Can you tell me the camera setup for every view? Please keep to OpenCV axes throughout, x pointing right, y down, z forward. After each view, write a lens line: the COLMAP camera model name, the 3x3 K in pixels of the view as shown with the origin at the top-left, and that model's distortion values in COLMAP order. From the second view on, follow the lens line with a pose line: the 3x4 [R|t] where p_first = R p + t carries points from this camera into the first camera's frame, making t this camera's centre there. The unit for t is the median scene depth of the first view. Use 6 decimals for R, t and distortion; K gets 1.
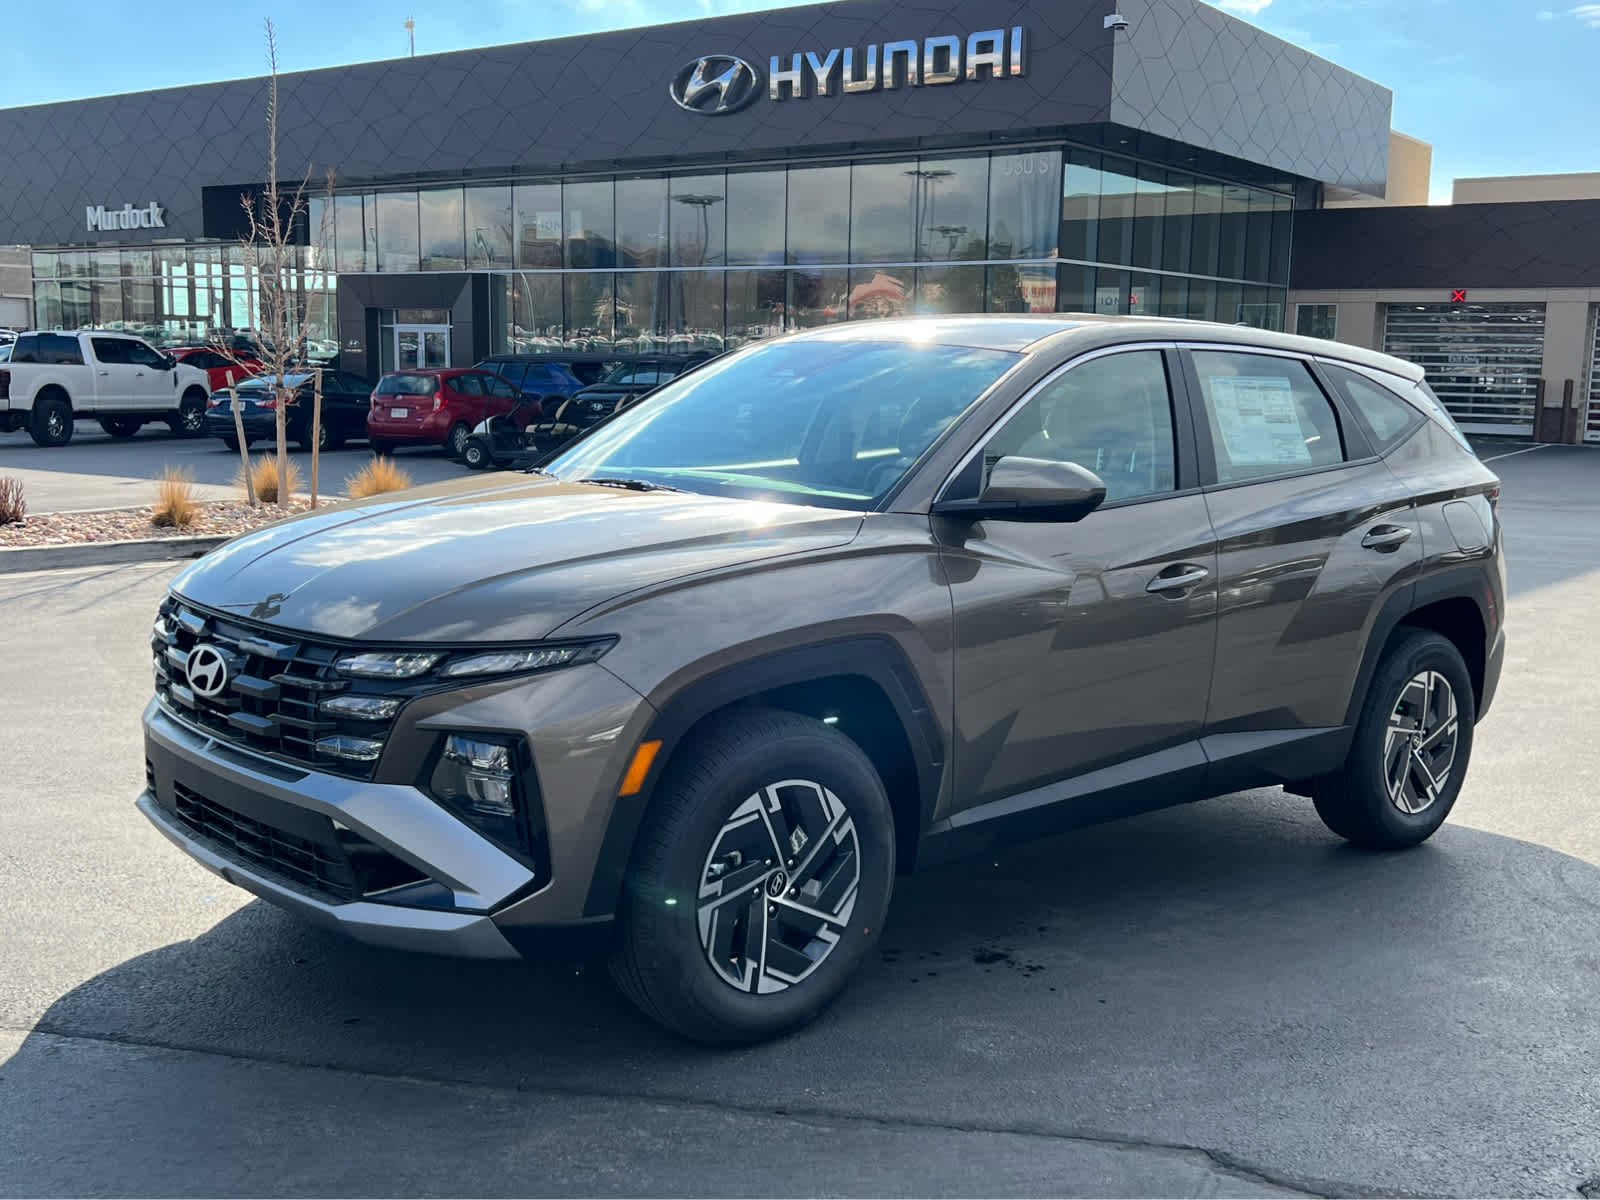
lens RADIAL K [[1614.7, 0, 883.7], [0, 1614.7, 646.3], [0, 0, 1]] dist [0.033559, -0.035977]
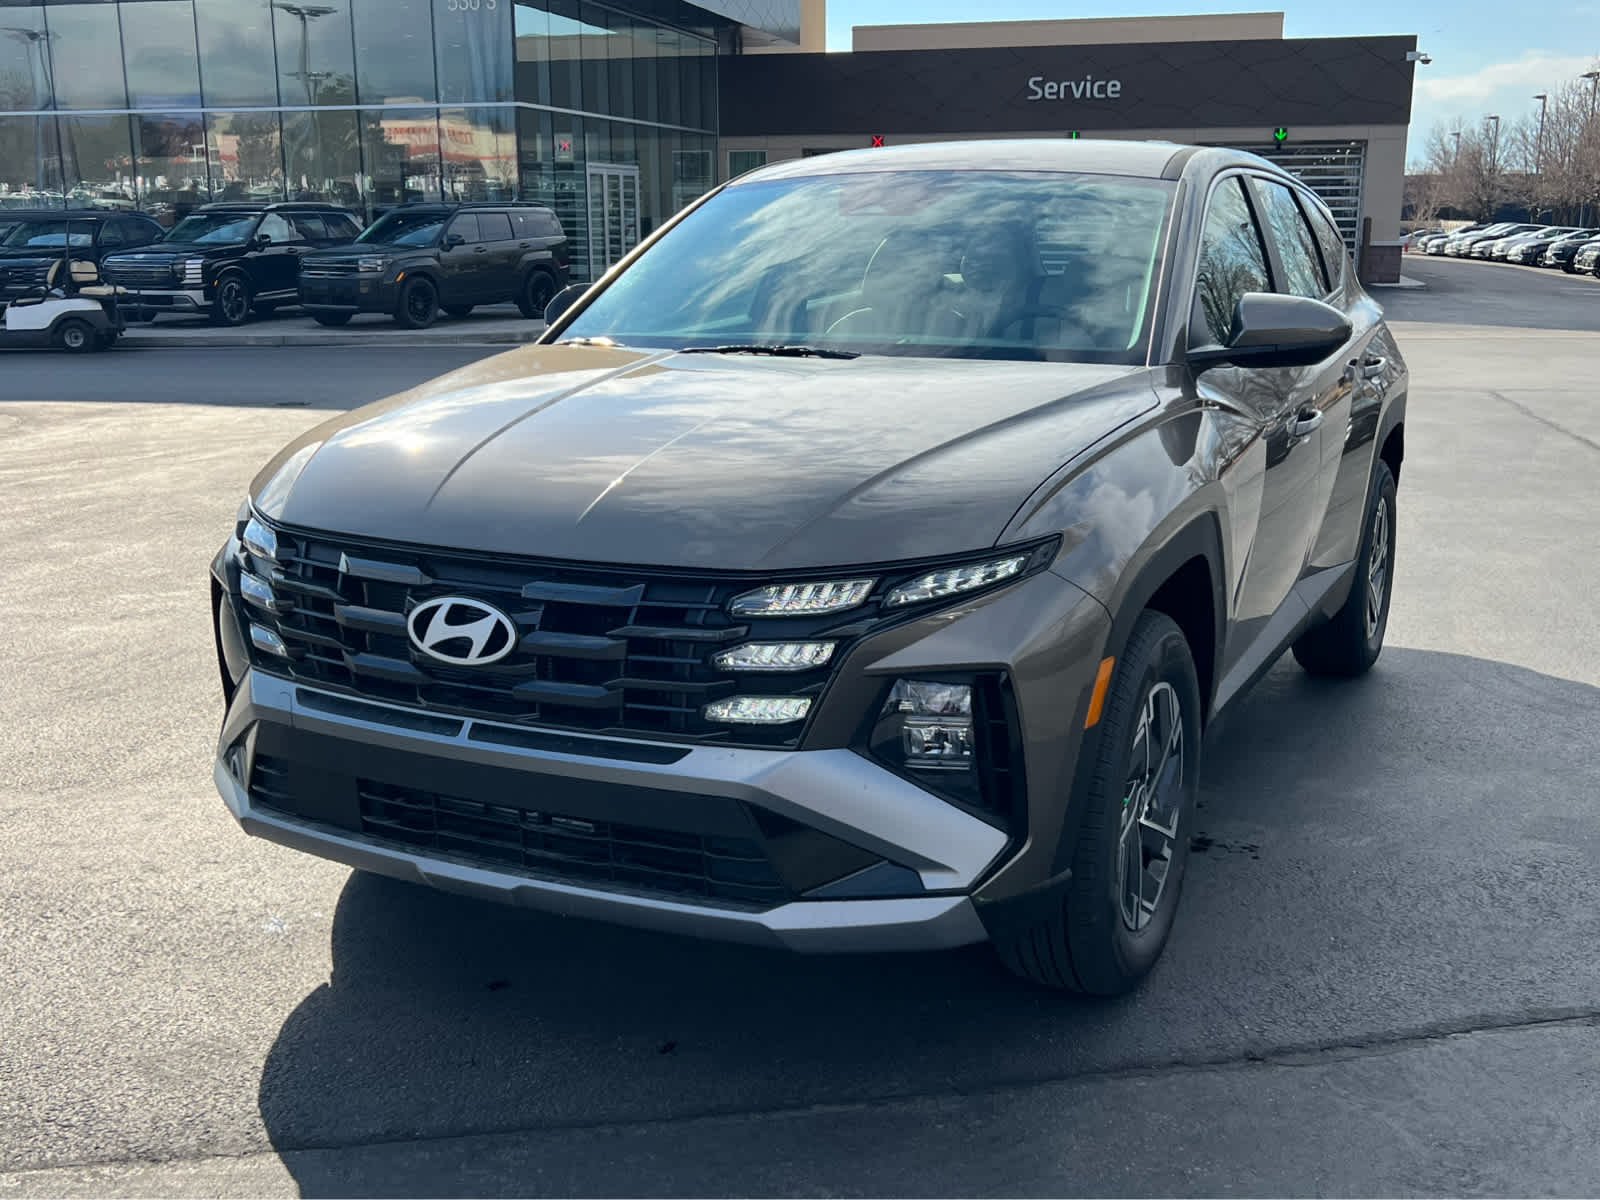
lens RADIAL K [[1627.7, 0, 831.0], [0, 1627.7, 598.1], [0, 0, 1]] dist [-0.057307, 0.345671]
pose [[0.938132, -0.103069, 0.330582, -0.489359], [0.083588, 0.993848, 0.072656, -0.039453], [-0.336037, -0.040528, 0.940976, 0.232137]]
